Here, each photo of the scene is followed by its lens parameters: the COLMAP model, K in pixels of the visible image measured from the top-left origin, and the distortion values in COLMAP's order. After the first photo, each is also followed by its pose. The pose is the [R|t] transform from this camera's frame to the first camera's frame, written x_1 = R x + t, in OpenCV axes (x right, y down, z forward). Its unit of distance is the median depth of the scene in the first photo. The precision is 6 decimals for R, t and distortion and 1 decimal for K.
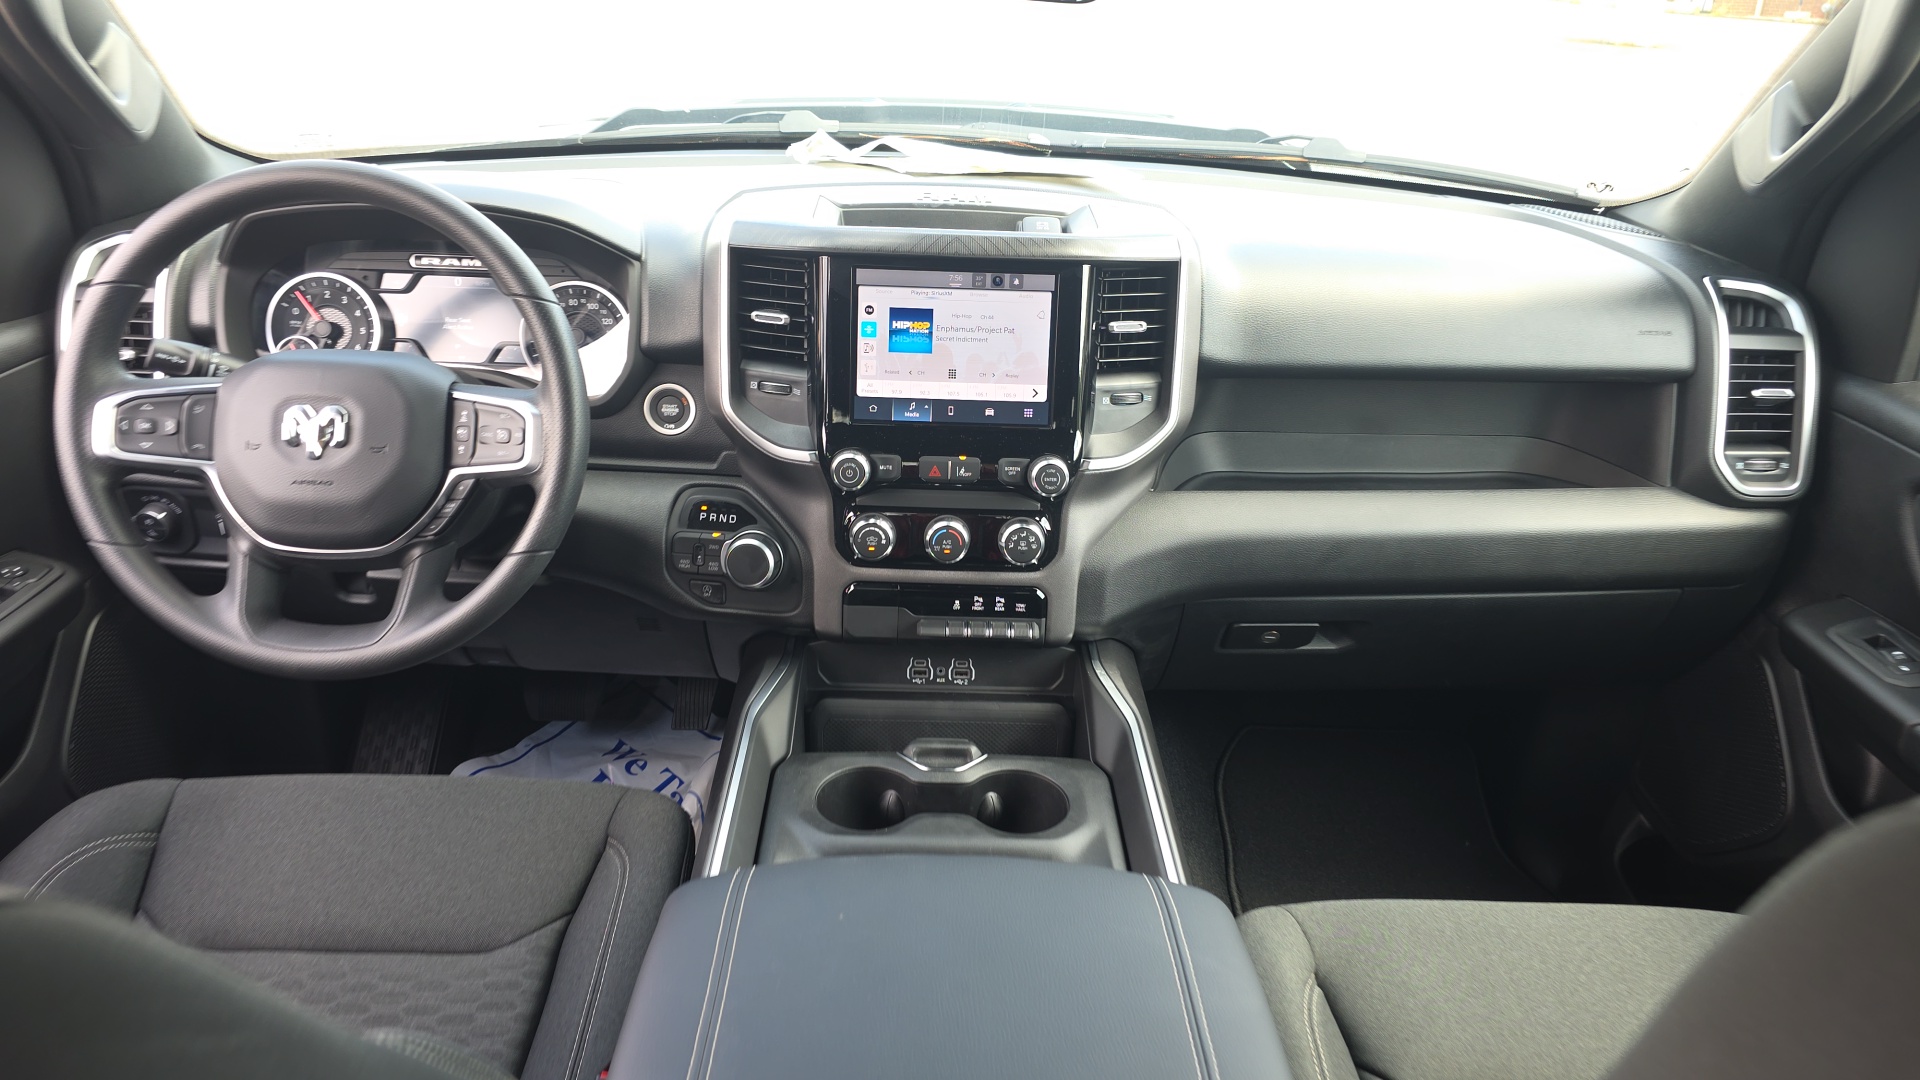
lens RADIAL K [[1273.1, 0, 938.8], [0, 1273.1, 547.3], [0, 0, 1]] dist [0.088645, -0.123985]
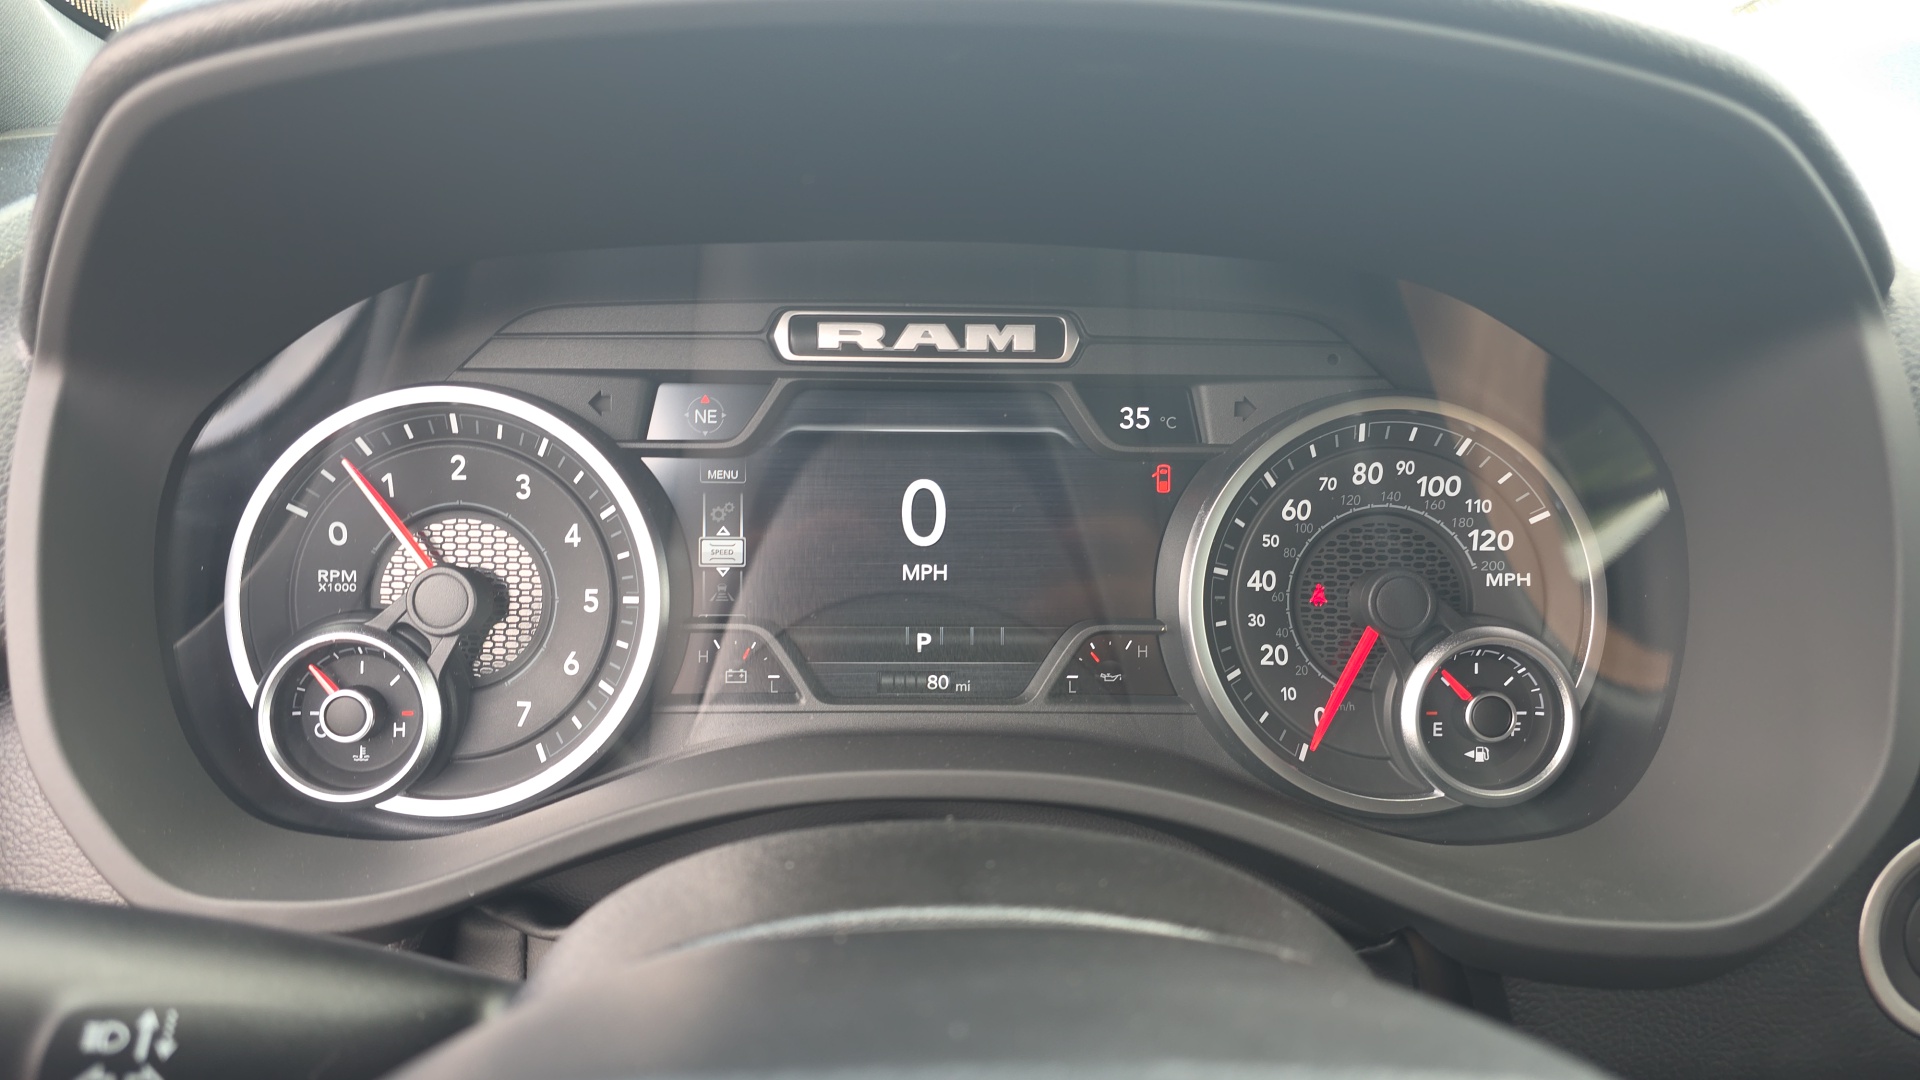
lens RADIAL K [[1345.0, 0, 929.4], [0, 1345.0, 532.1], [0, 0, 1]] dist [0.022077, -0.054545]
pose [[0.999572, -0.021786, 0.019546, -0.419606], [0.023683, 0.994425, -0.102753, -0.166610], [-0.017198, 0.103172, 0.994515, 0.794854]]
